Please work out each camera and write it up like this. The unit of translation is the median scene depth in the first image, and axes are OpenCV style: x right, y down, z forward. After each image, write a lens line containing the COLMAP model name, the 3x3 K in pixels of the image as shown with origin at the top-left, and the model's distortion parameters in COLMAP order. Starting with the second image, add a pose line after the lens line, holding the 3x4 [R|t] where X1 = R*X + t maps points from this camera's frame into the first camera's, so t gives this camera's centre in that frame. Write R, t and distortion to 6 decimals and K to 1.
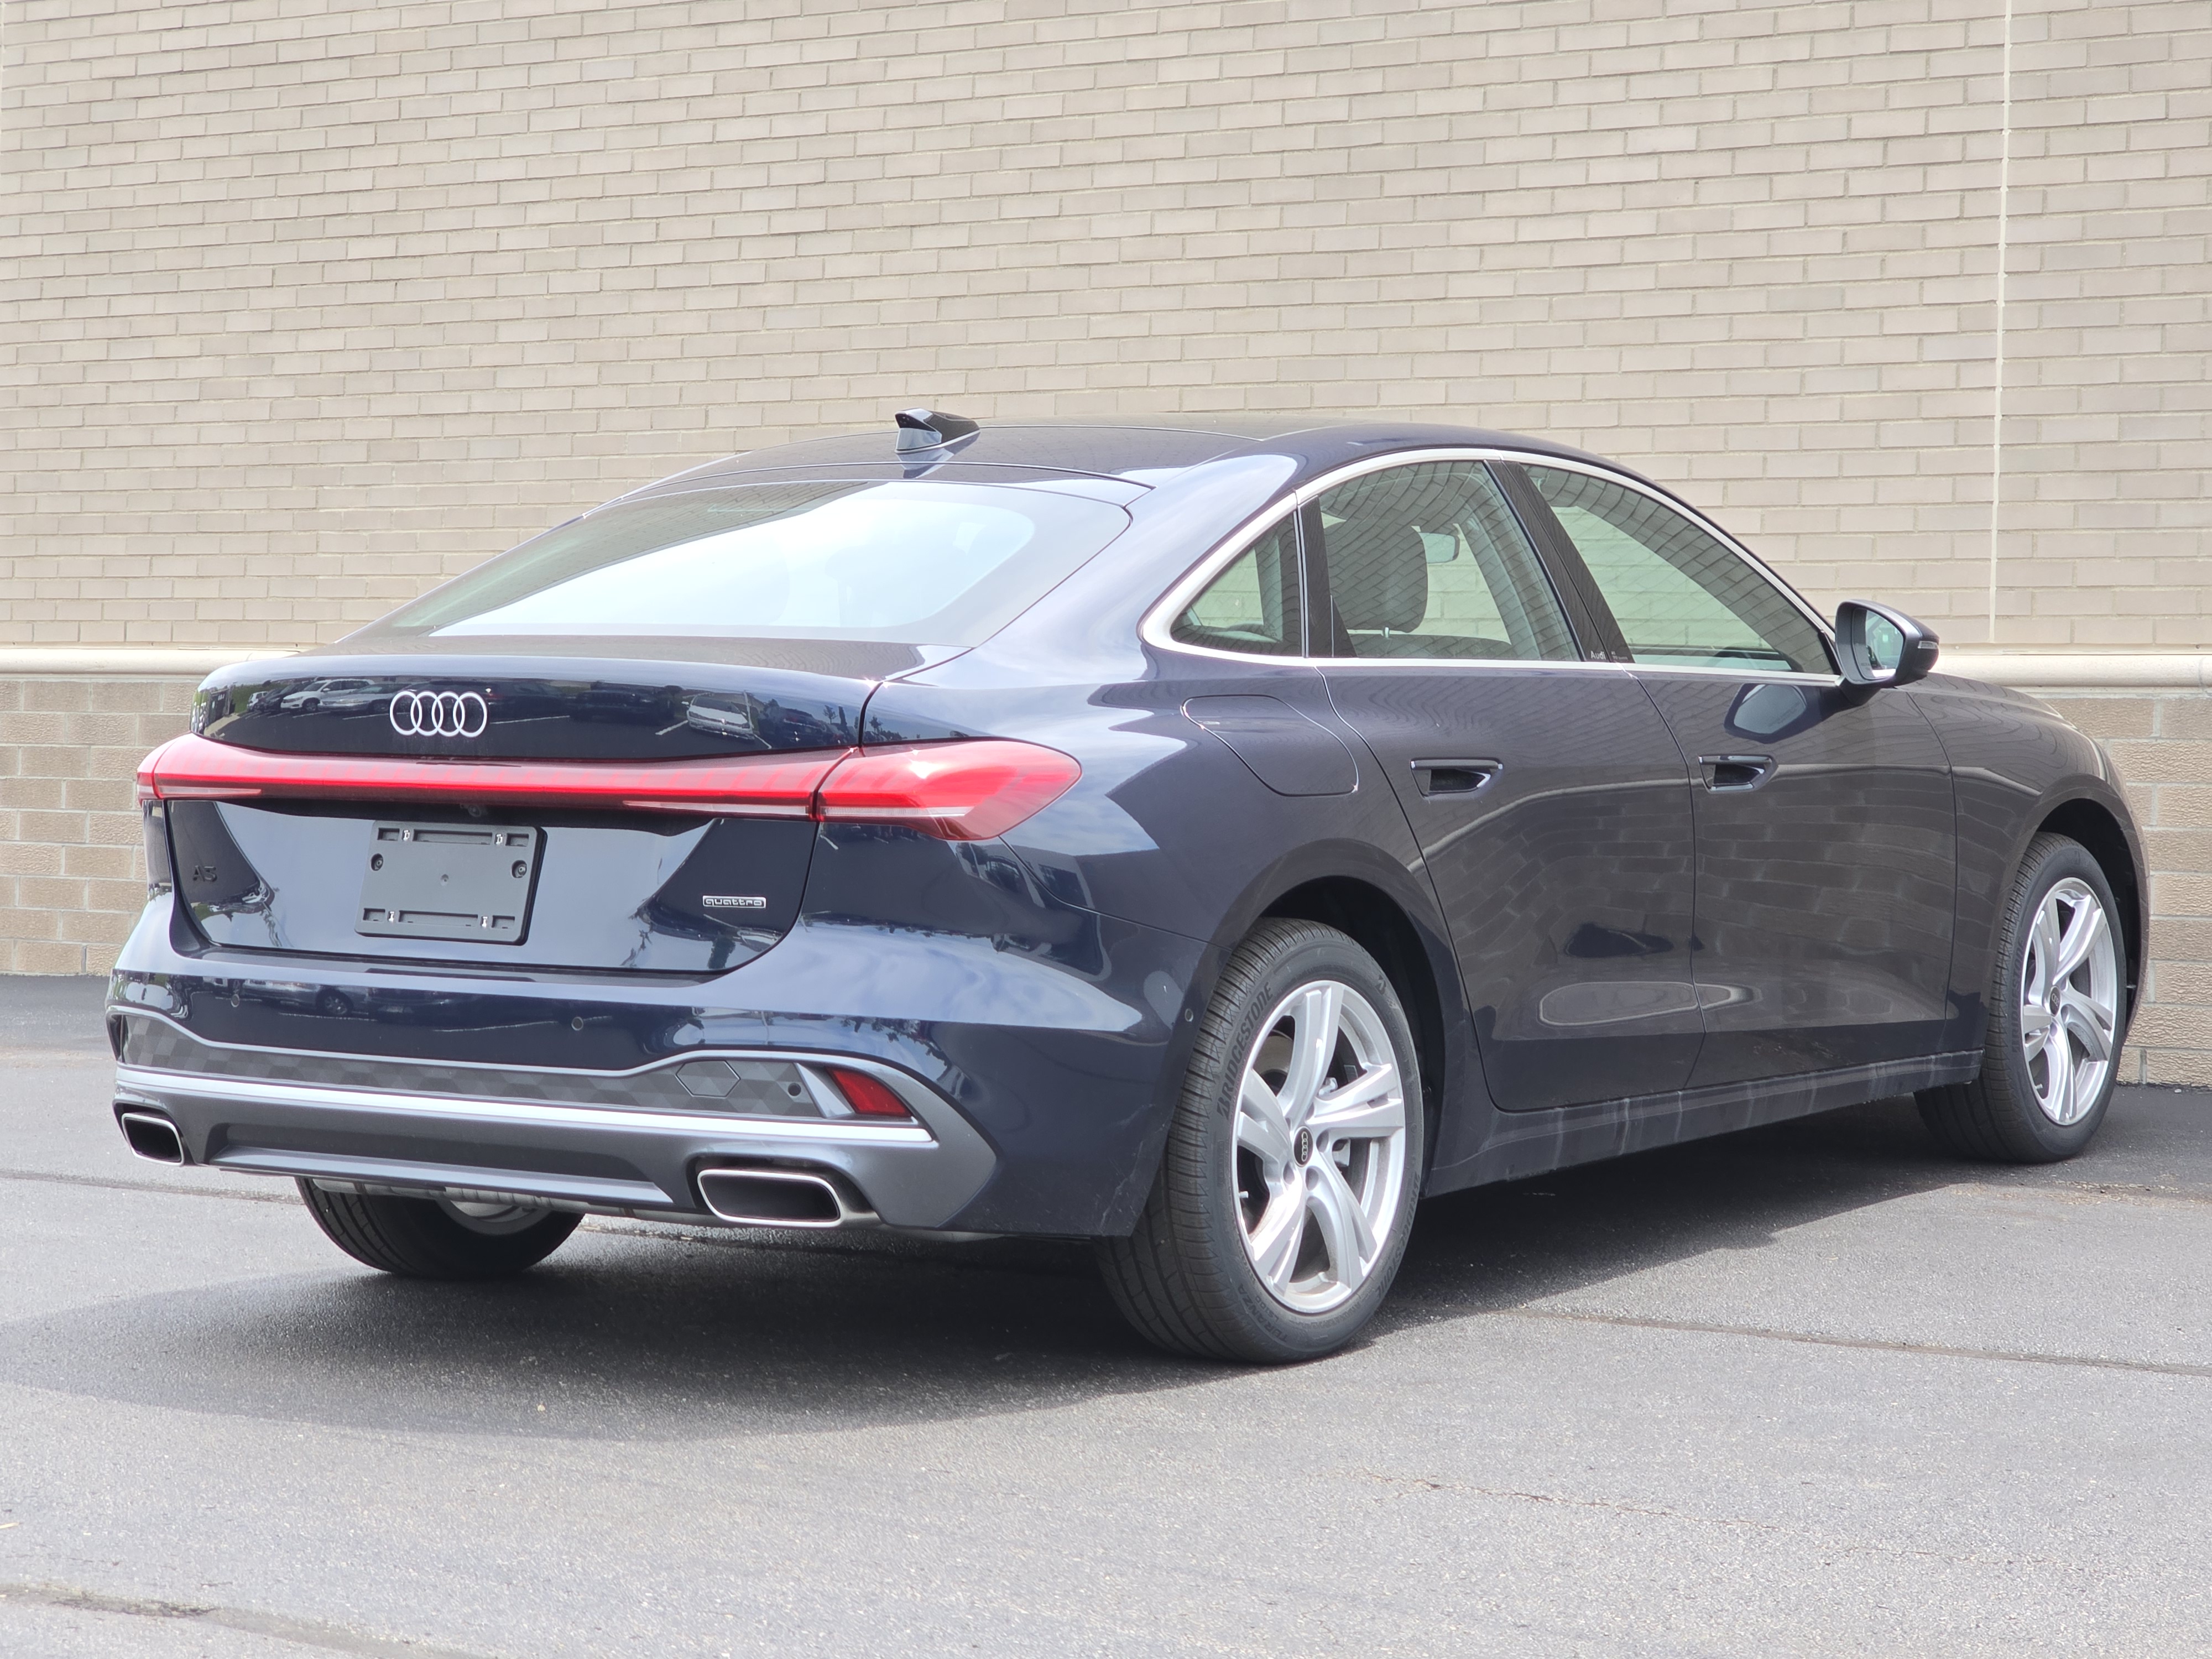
lens RADIAL K [[4635.4, 0, 1110.6], [0, 4635.4, 830.2], [0, 0, 1]] dist [-0.179674, 1.762691]
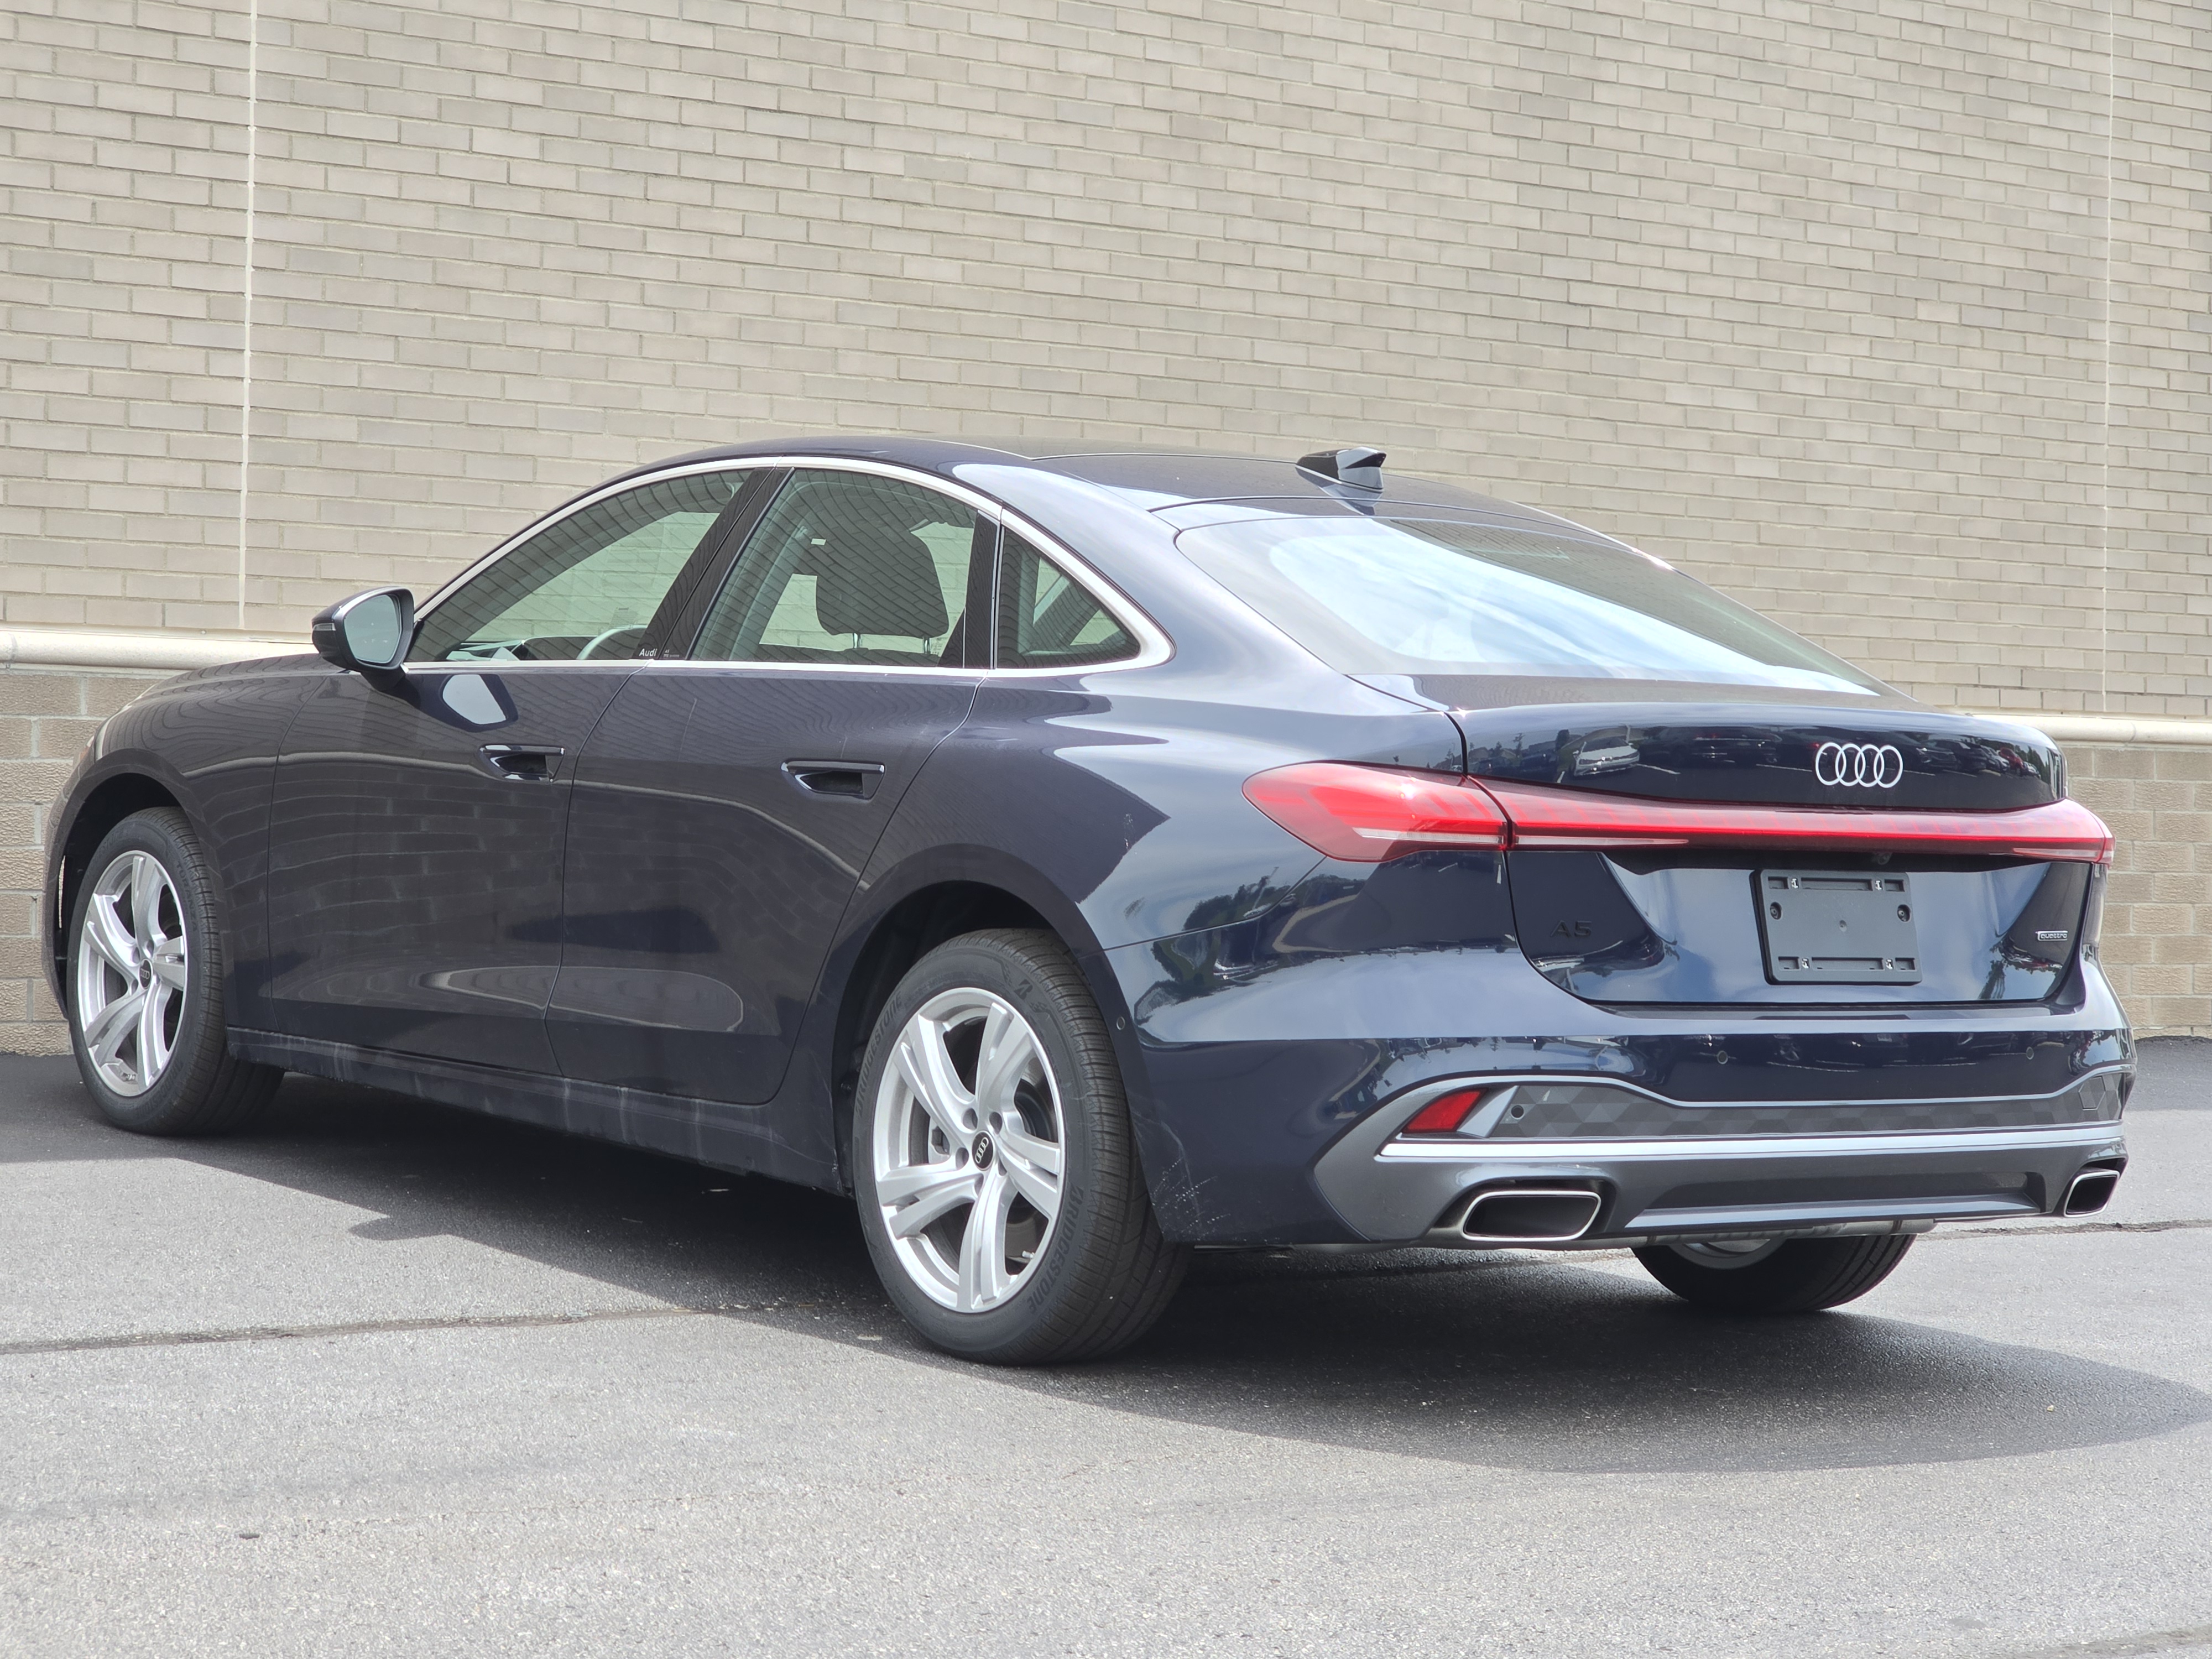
lens RADIAL K [[4492.1, 0, 1111.0], [0, 4492.1, 710.1], [0, 0, 1]] dist [0.077494, -0.206576]
pose [[0.314959, 0.004039, 0.949097, -0.690960], [-0.002424, 0.999991, -0.003451, -0.019851], [-0.949102, -0.001214, 0.314966, 0.505976]]
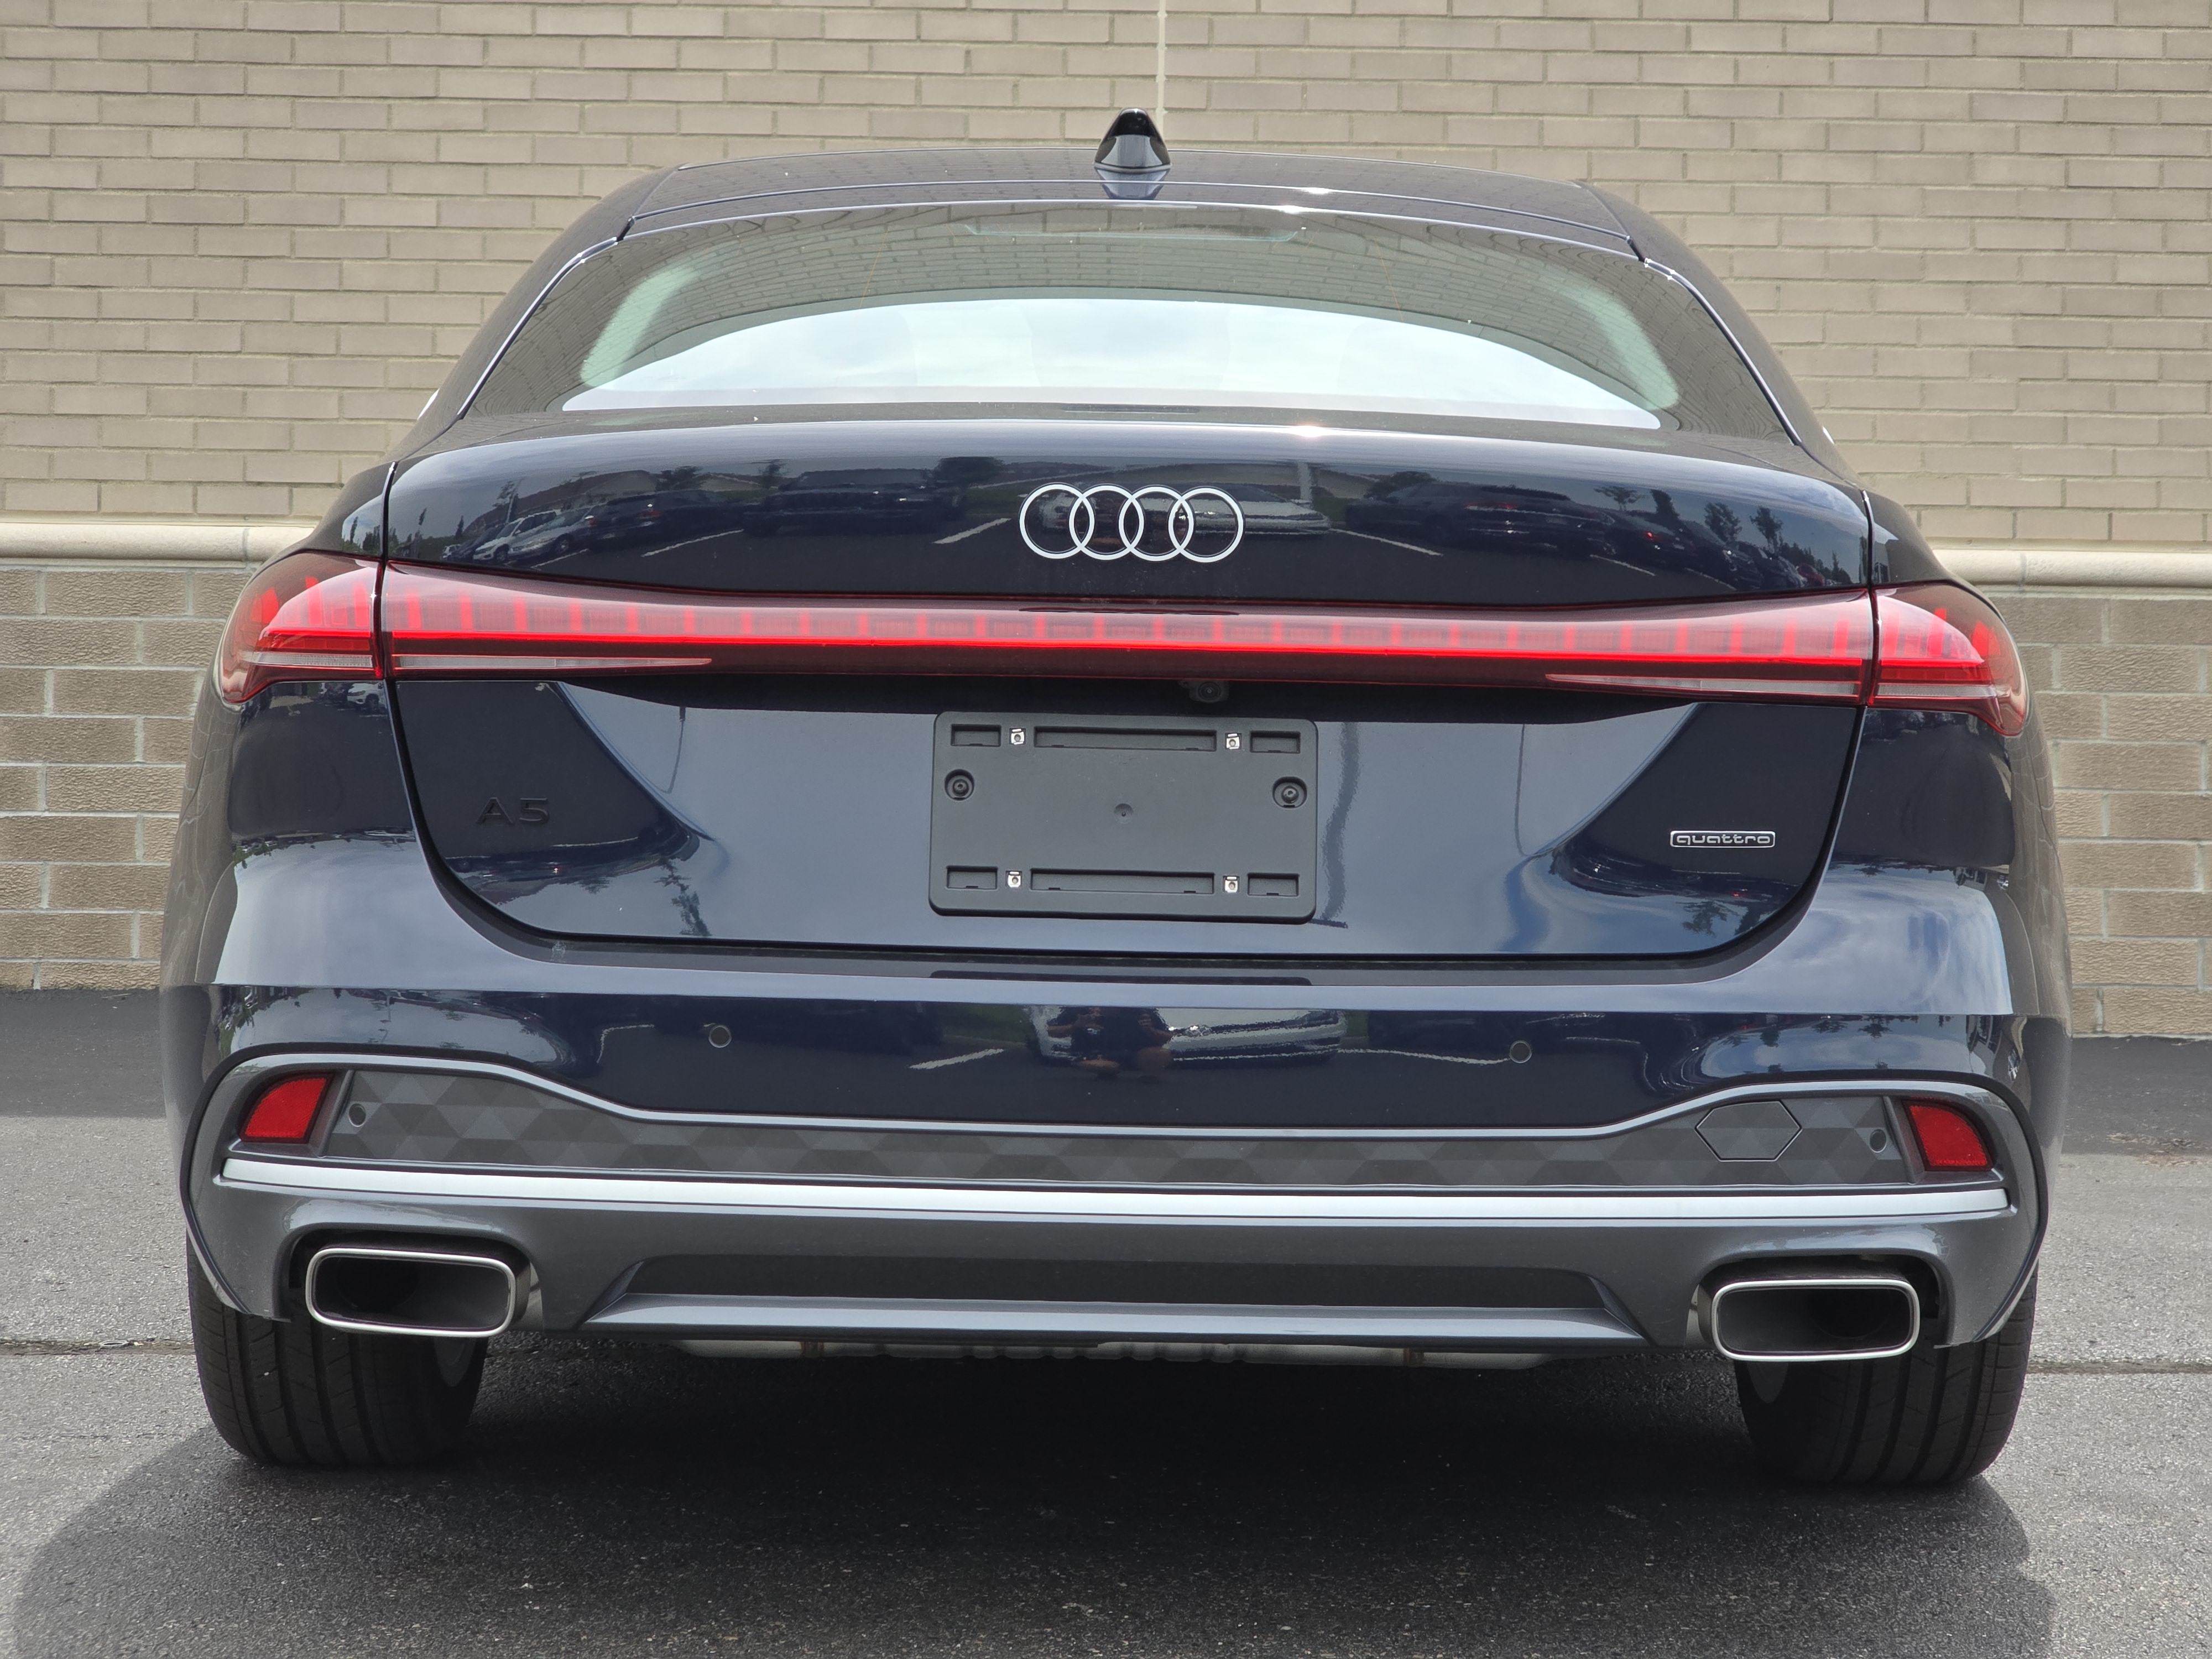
lens RADIAL K [[4161.4, 0, 1105.8], [0, 4161.4, 771.3], [0, 0, 1]] dist [0.017297, -0.233976]
pose [[0.820342, -0.011674, 0.571754, -0.273891], [0.009963, 0.999932, 0.006121, 0.001401], [-0.571786, 0.000675, 0.820403, 0.350646]]
